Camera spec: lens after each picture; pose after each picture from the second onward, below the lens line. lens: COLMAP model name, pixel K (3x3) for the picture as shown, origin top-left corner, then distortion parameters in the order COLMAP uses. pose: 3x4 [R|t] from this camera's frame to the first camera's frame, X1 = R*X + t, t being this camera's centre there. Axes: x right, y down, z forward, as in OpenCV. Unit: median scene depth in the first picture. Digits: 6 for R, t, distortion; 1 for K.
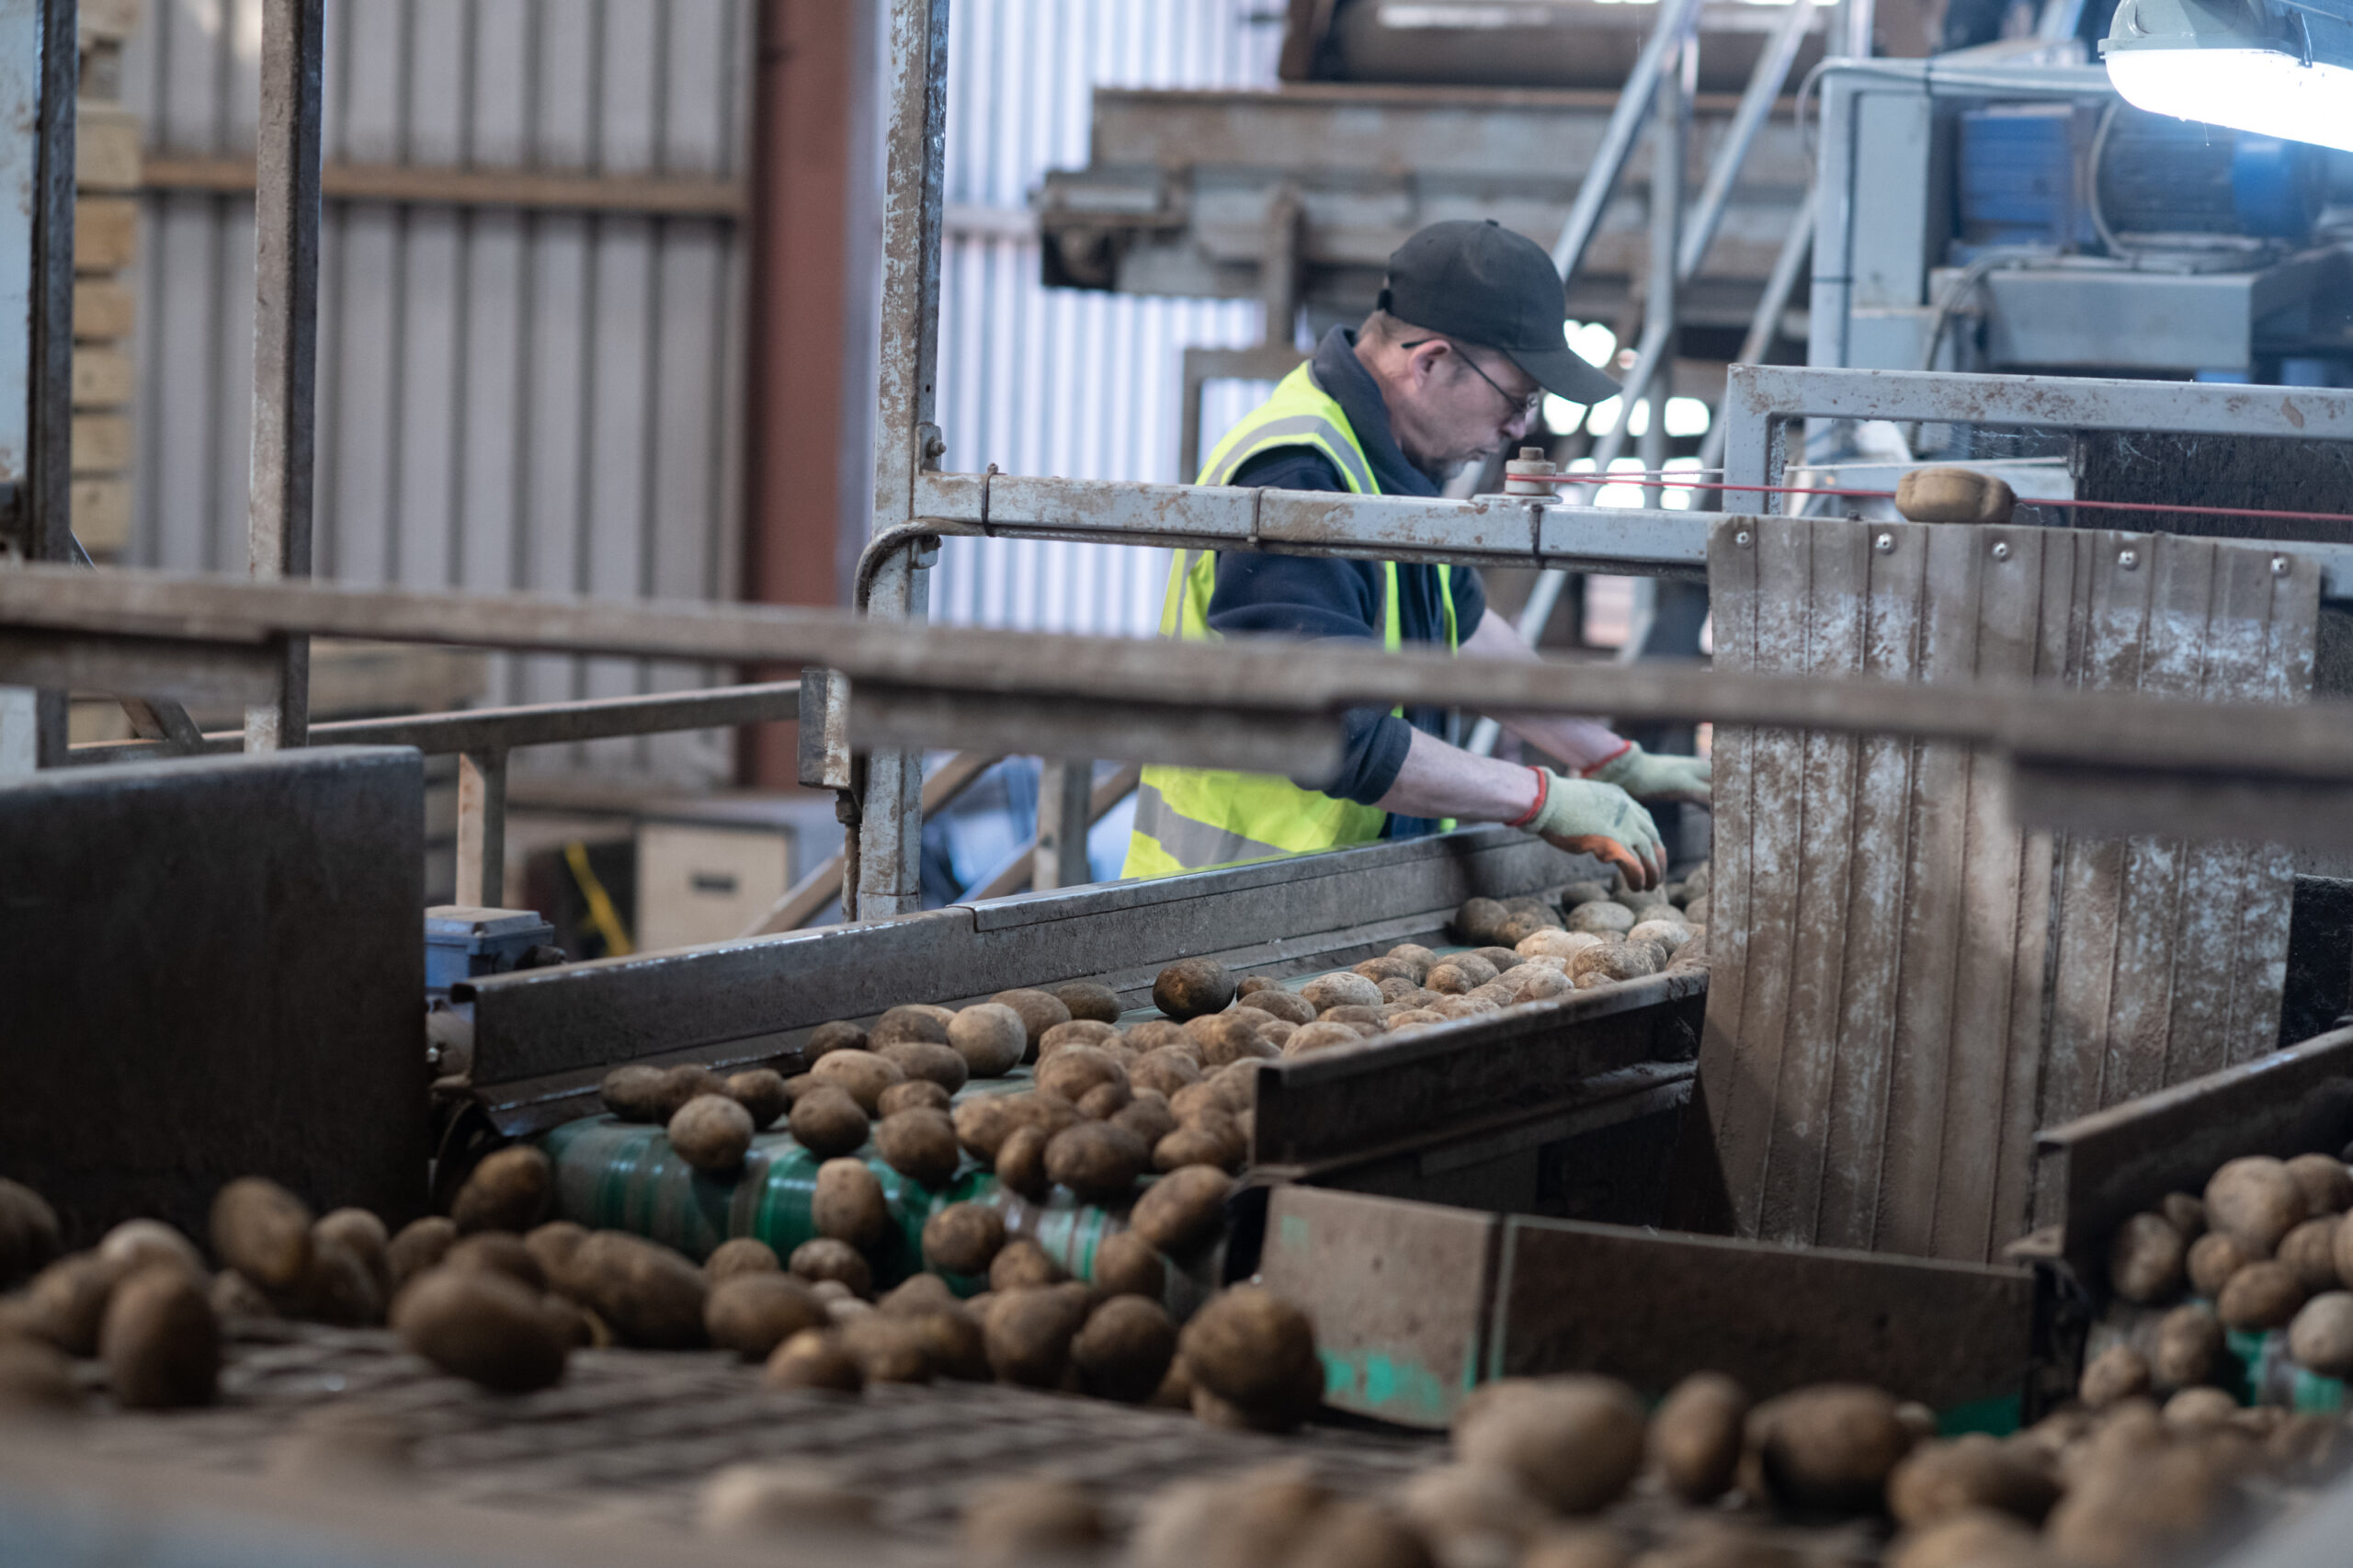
lens RADIAL K [[5581.2, 0, 1174.5], [0, 5581.2, 785.2], [0, 0, 1]] dist [-0.173135, 0.000000]
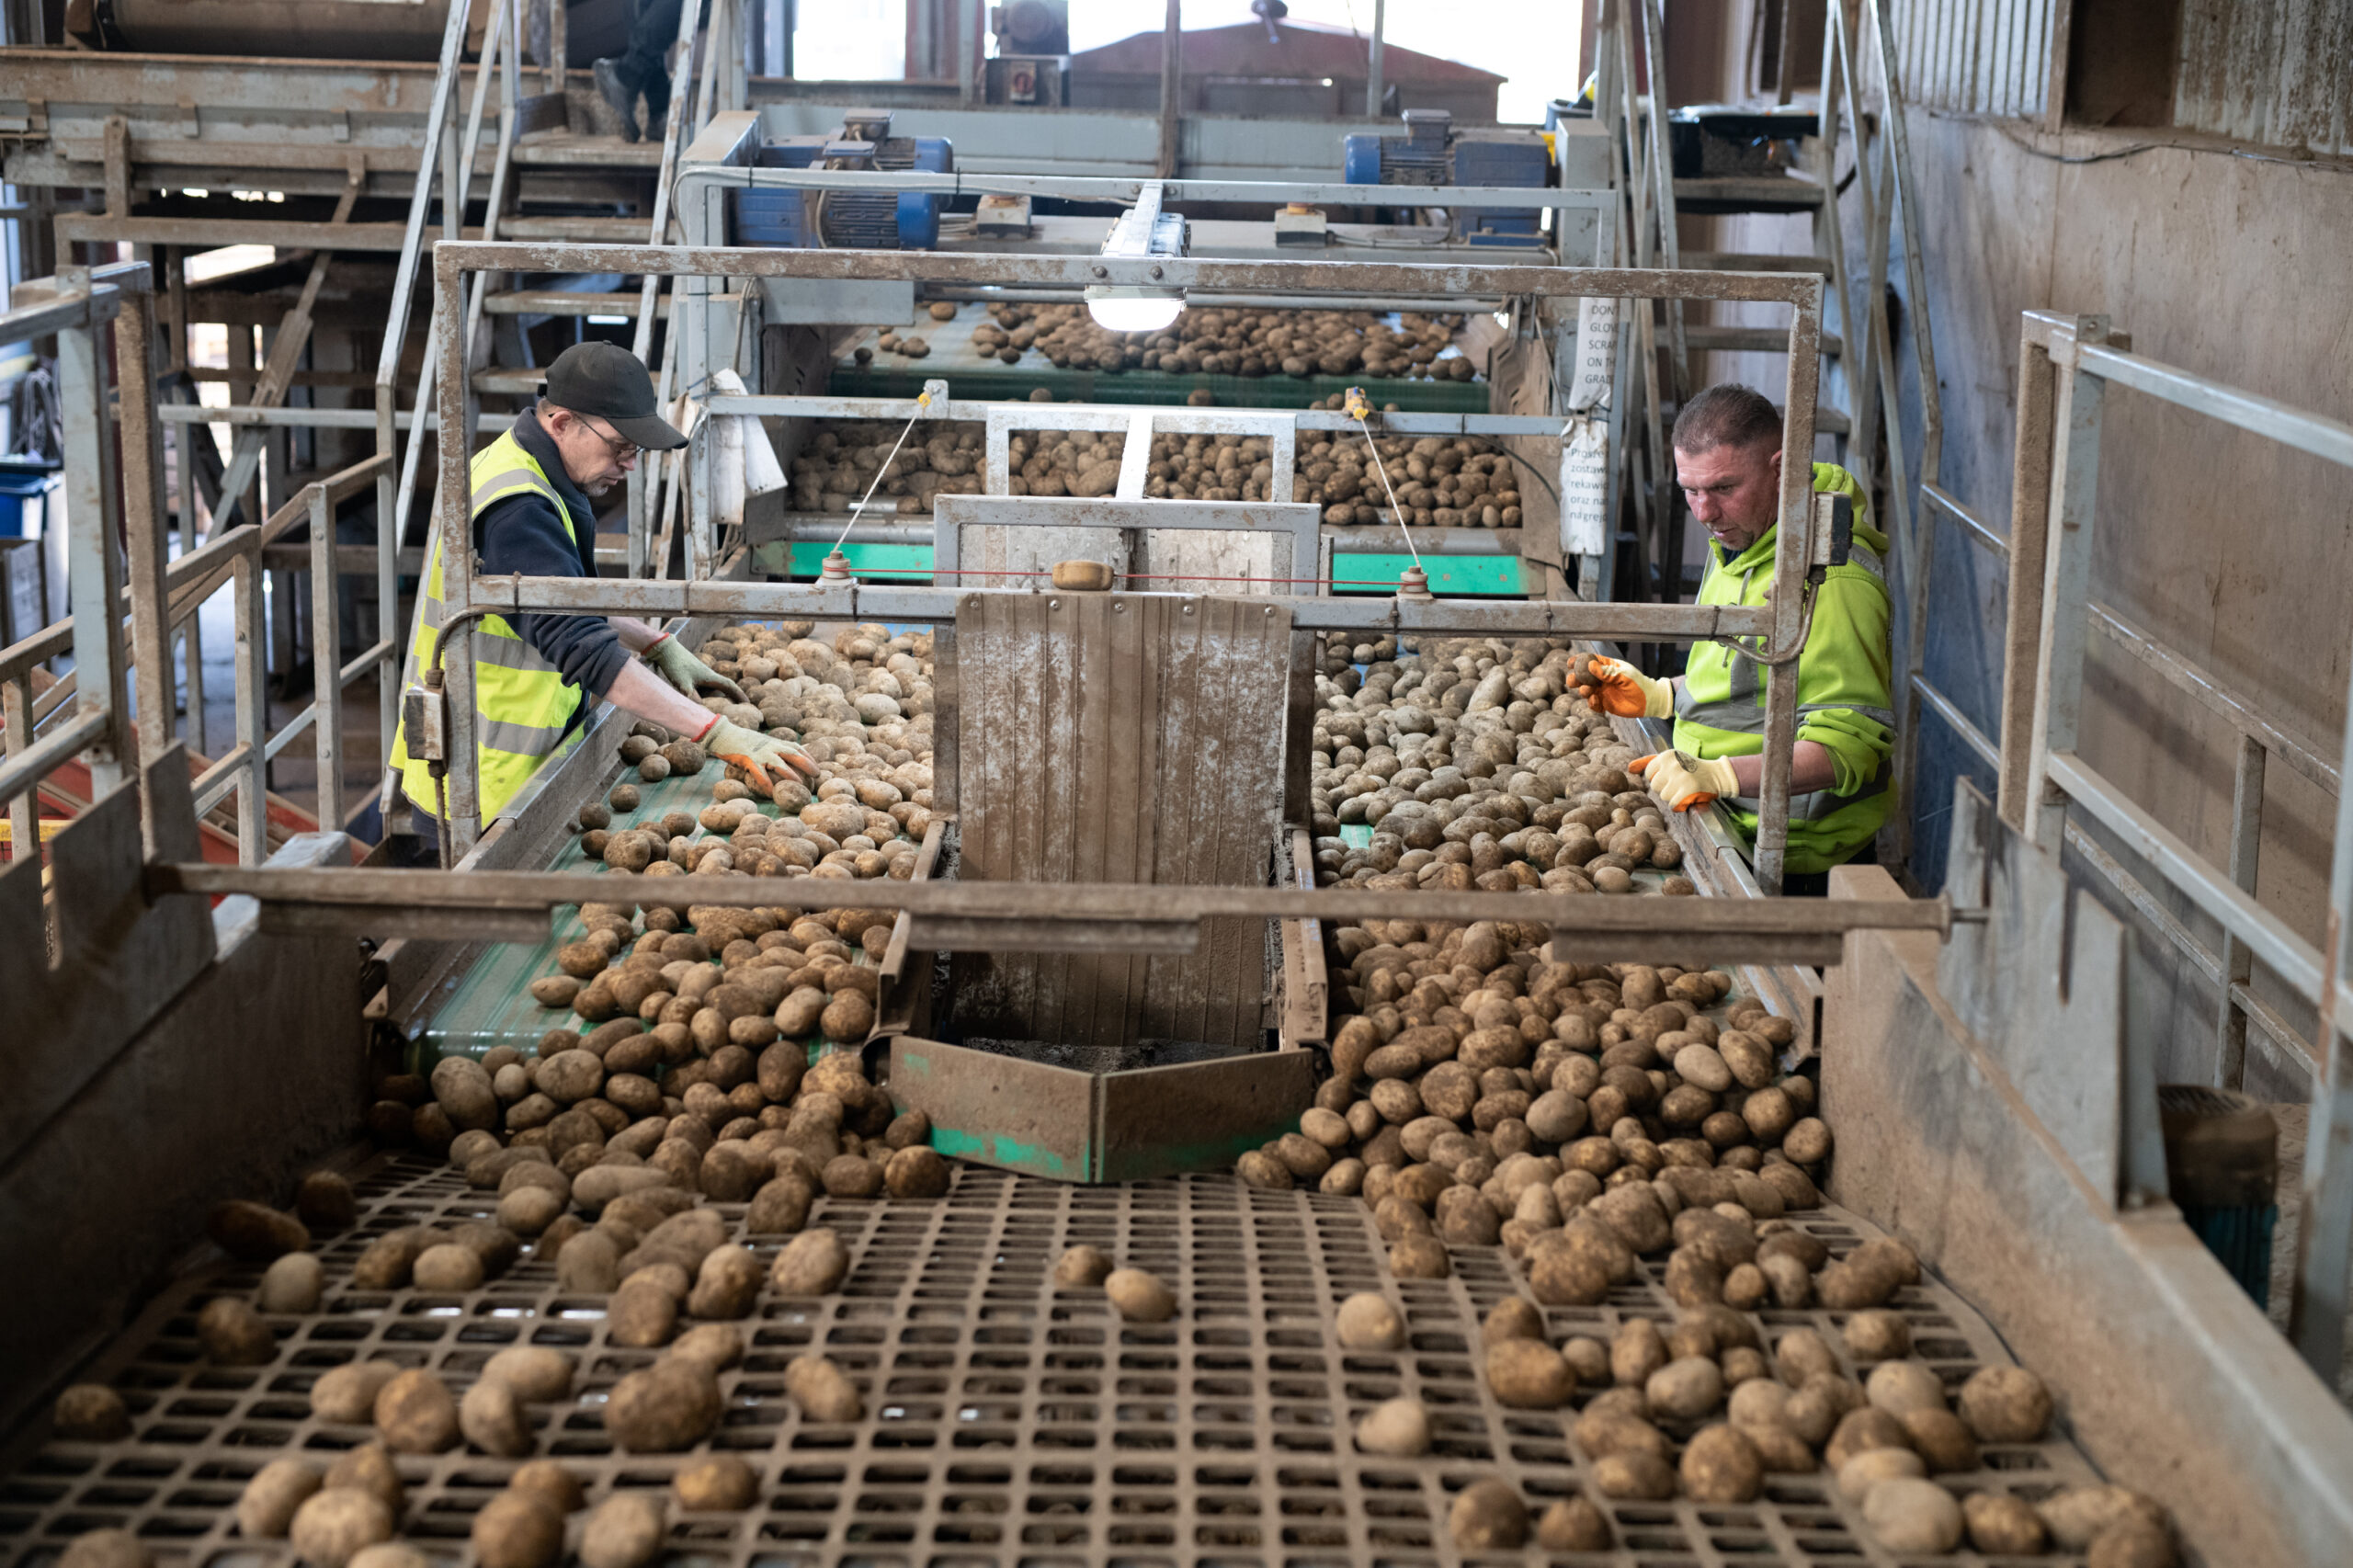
lens RADIAL K [[3268.9, 0, 1174.4], [0, 3268.9, 783.4], [0, 0, 1]] dist [0.026557, 0.000000]
pose [[0.902333, -0.112411, 0.416124, -0.301199], [0.042591, 0.983923, 0.173440, -0.173283], [-0.428931, -0.138777, 0.892614, -0.012978]]
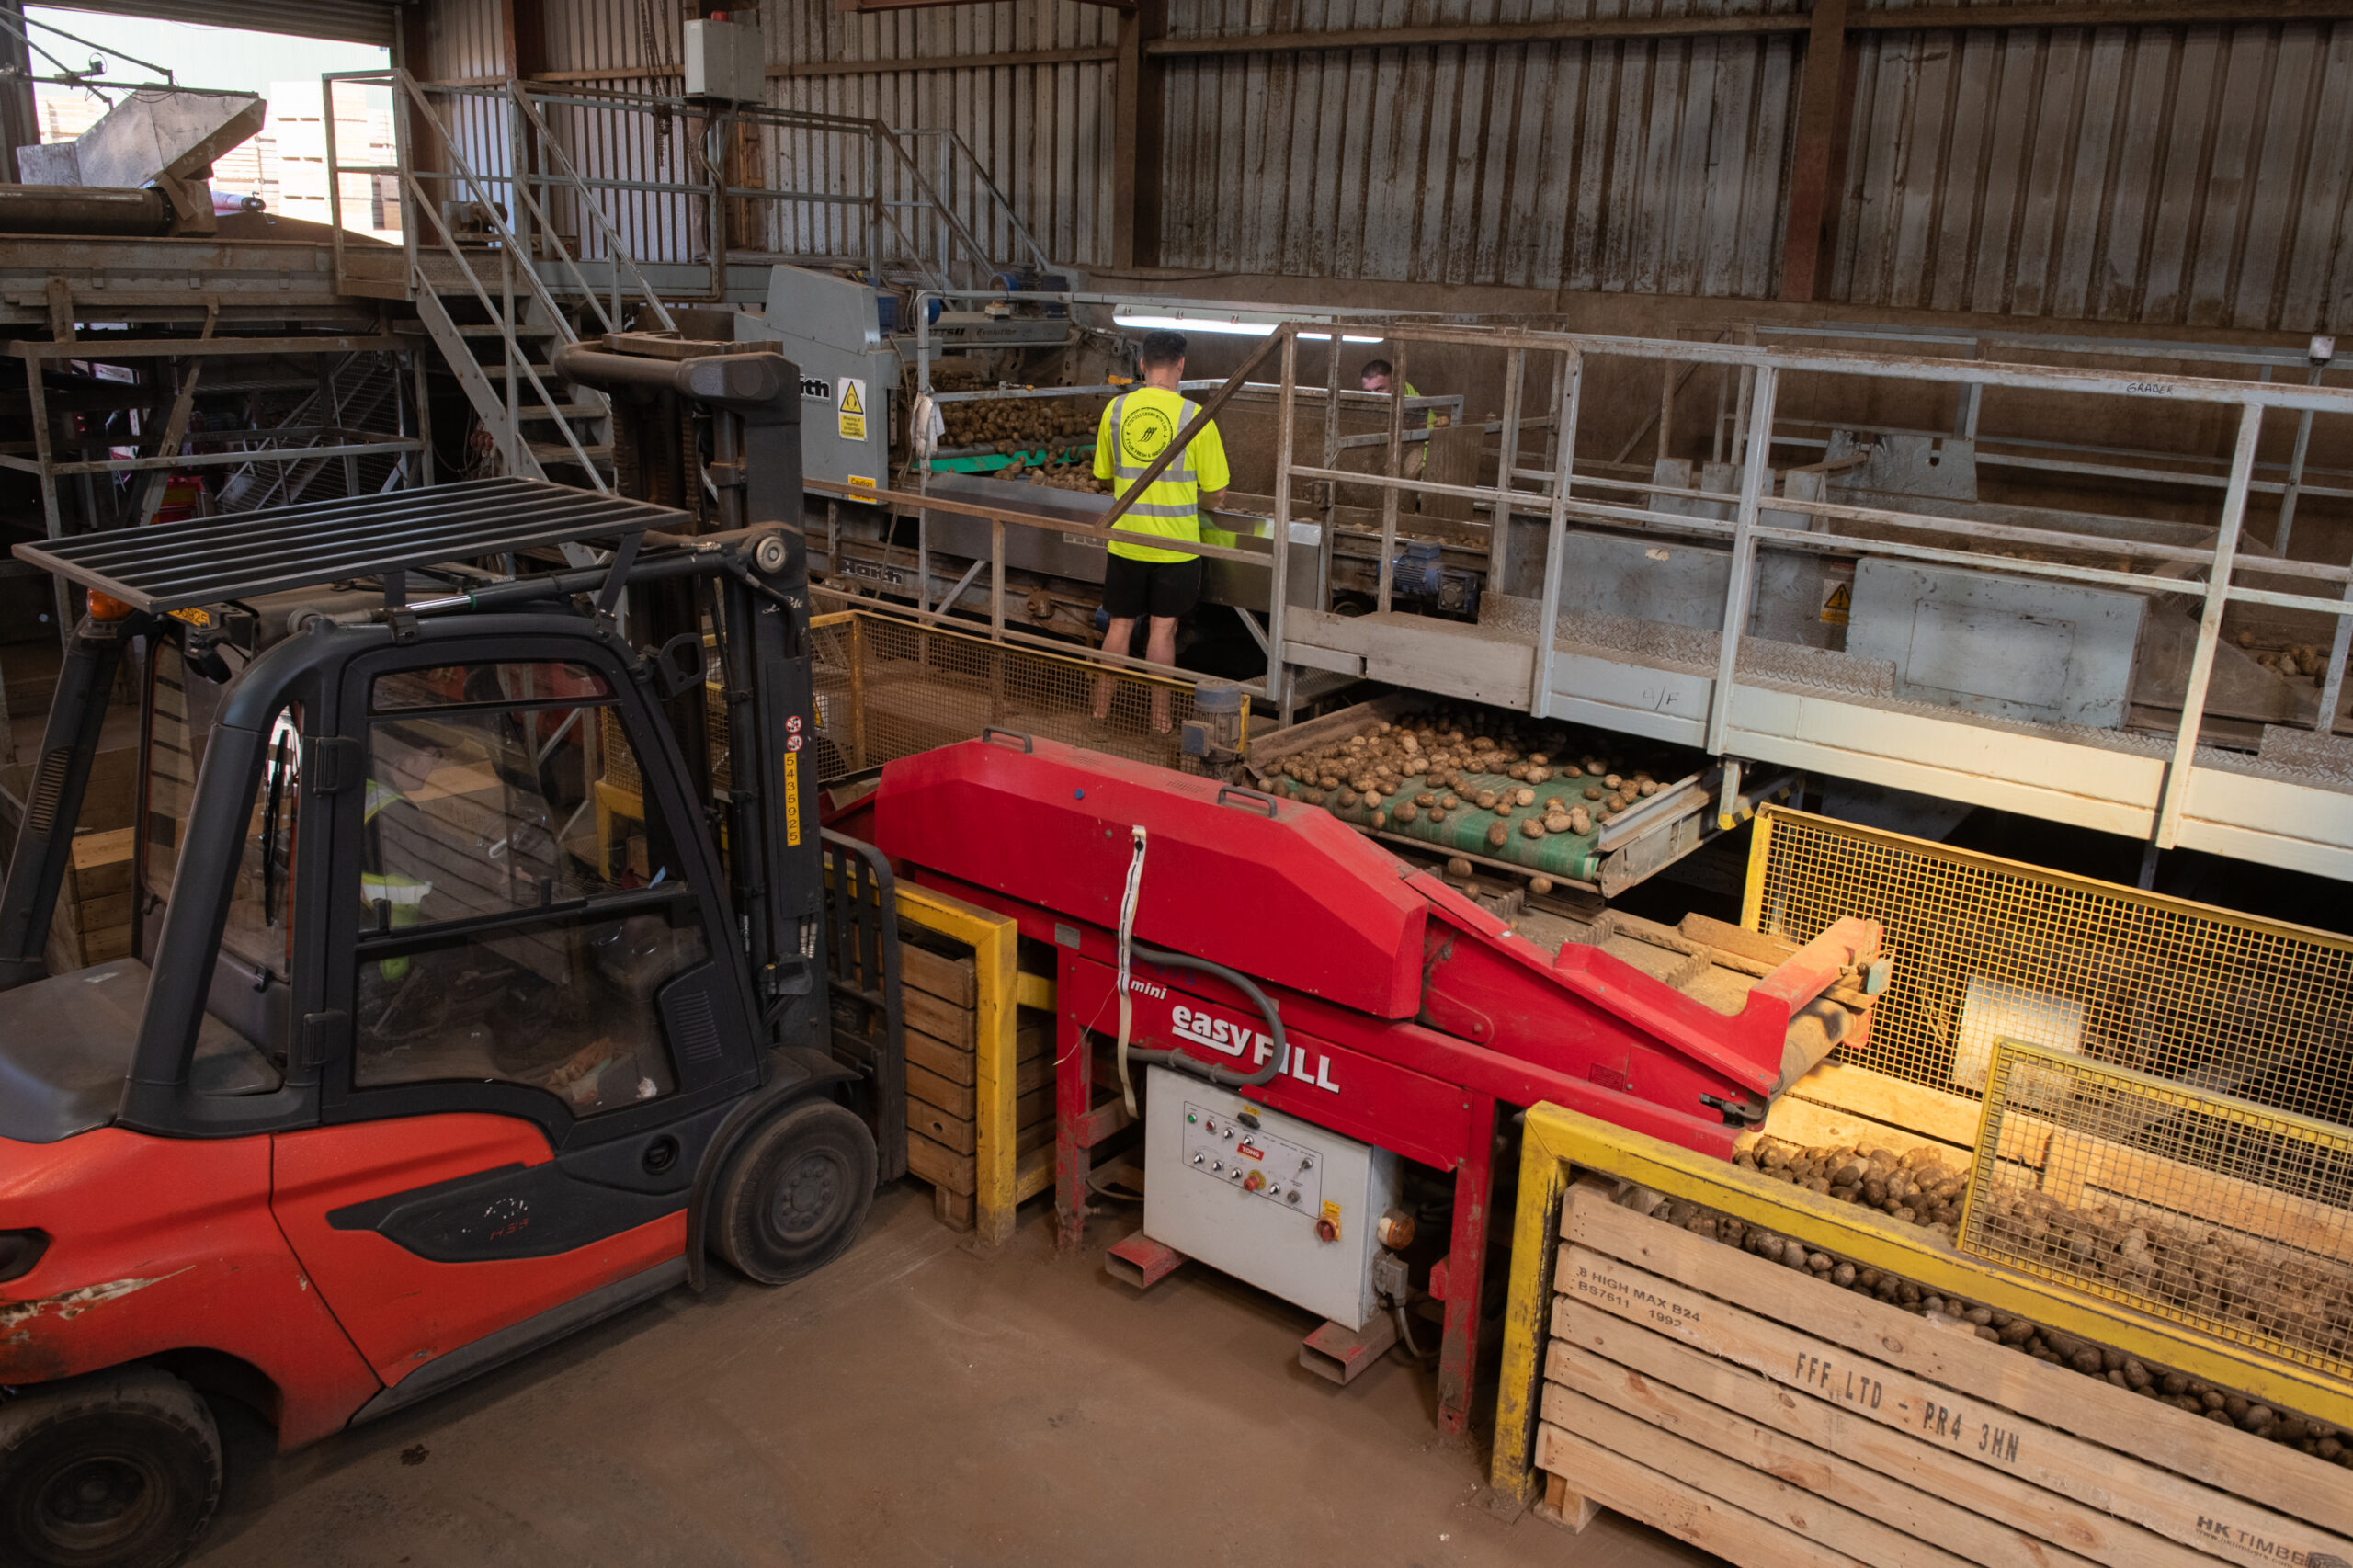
lens RADIAL K [[1836.0, 0, 1178.2], [0, 1836.0, 780.3], [0, 0, 1]] dist [-0.007665, -0.005194]
pose [[0.206861, -0.299672, 0.931346, -1.767658], [0.053591, 0.953978, 0.295051, -0.266746], [-0.976901, -0.011122, 0.213401, 0.830093]]
